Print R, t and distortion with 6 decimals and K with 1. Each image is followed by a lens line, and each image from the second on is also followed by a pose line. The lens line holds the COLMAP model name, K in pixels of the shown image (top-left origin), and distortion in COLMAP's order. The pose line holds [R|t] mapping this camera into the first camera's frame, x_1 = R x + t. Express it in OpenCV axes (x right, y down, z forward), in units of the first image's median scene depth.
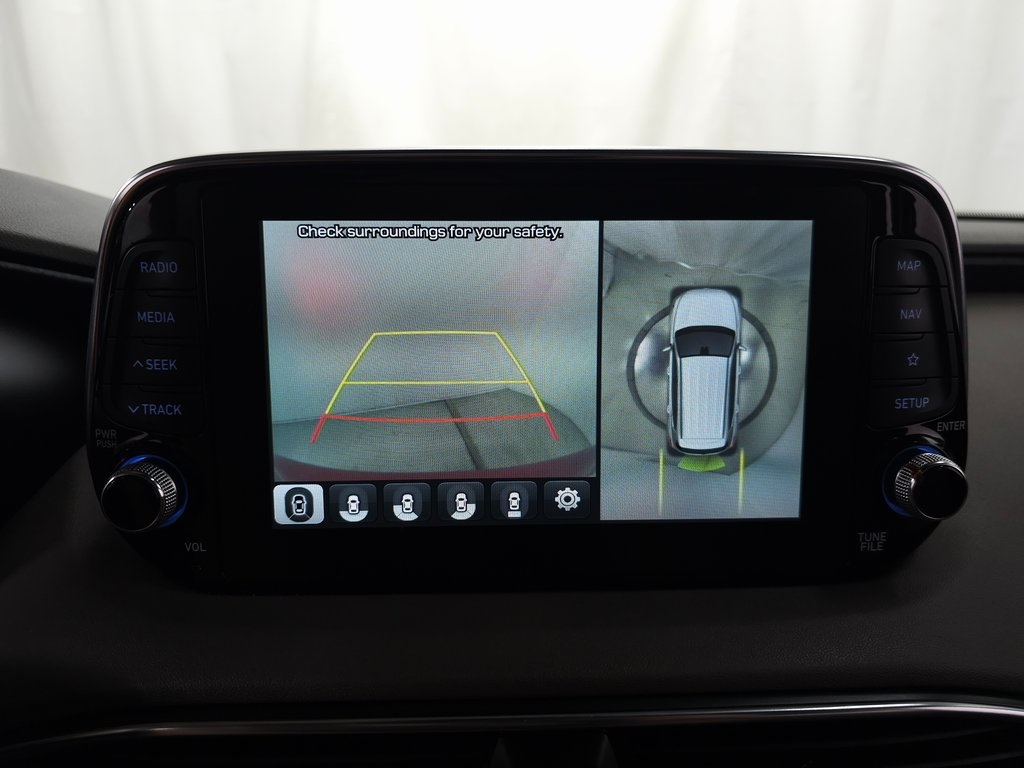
lens RADIAL K [[695.1, 0, 513.7], [0, 695.1, 384.0], [0, 0, 1]] dist [0.031526, -0.047269]
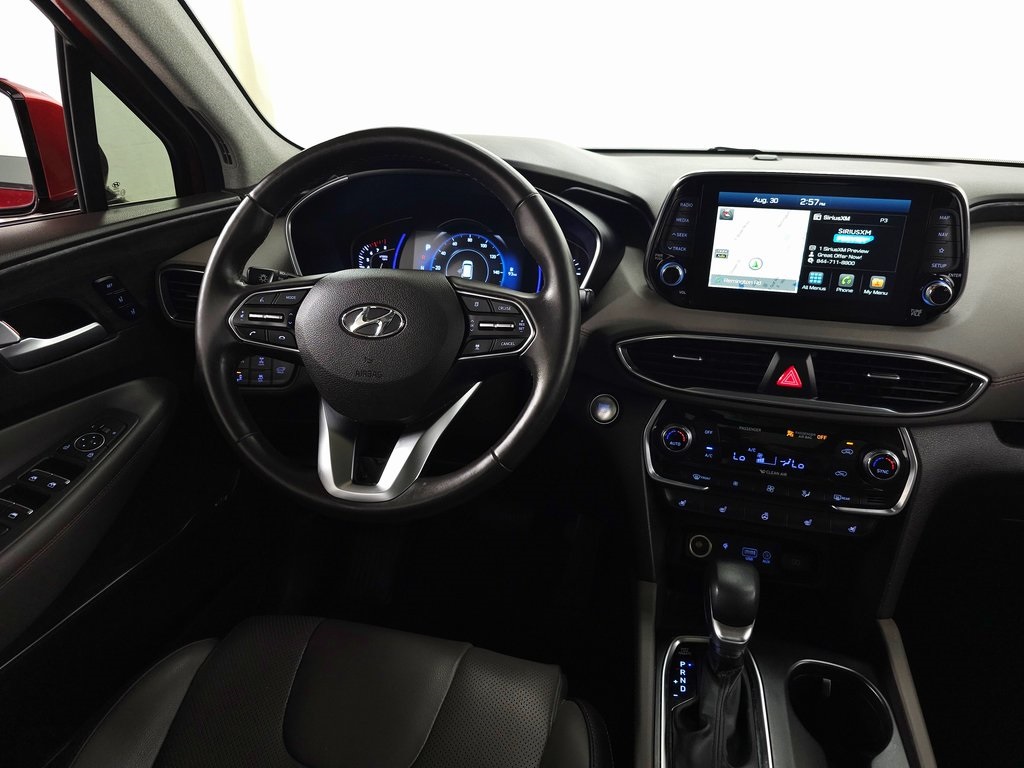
lens RADIAL K [[695.1, 0, 511.5], [0, 695.1, 386.7], [0, 0, 1]] dist [0.031526, -0.047269]
pose [[0.953743, 0.127206, -0.272385, -0.274492], [-0.078472, 0.979995, 0.182900, 0.131179], [0.290202, -0.153065, 0.944645, -2.372309]]
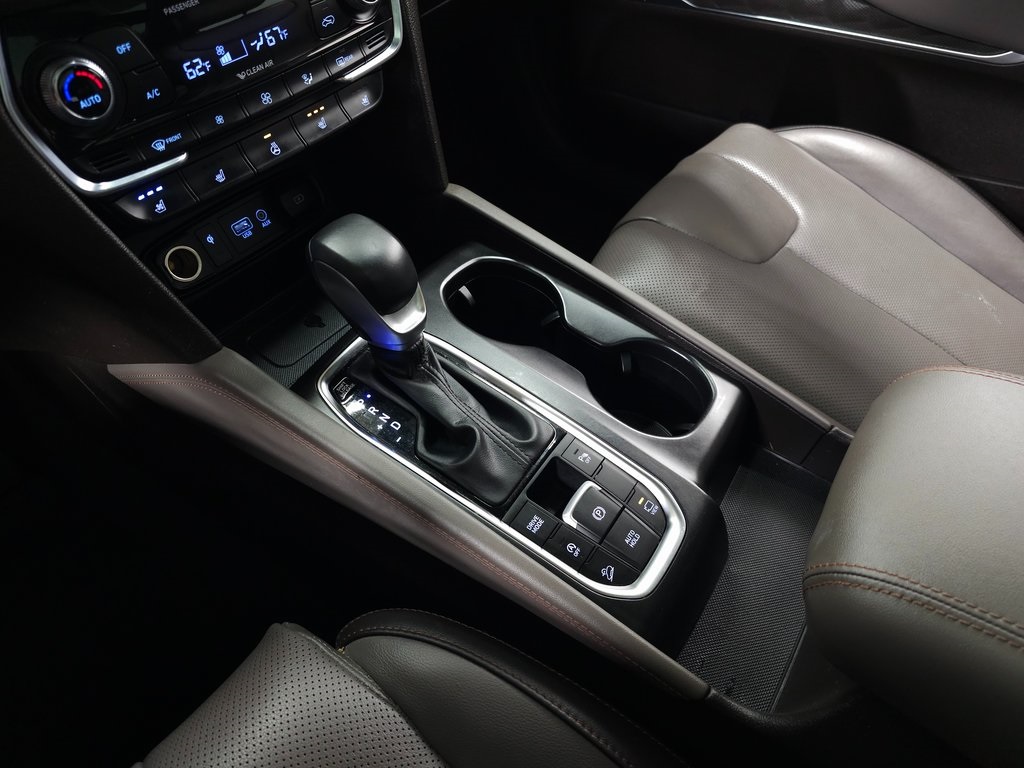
lens RADIAL K [[695.1, 0, 516.1], [0, 695.1, 390.6], [0, 0, 1]] dist [0.031526, -0.047269]
pose [[0.626048, -0.575160, 0.526550, -0.995637], [0.125961, 0.740973, 0.659616, 0.500117], [-0.769544, -0.346627, 0.536332, -0.905973]]
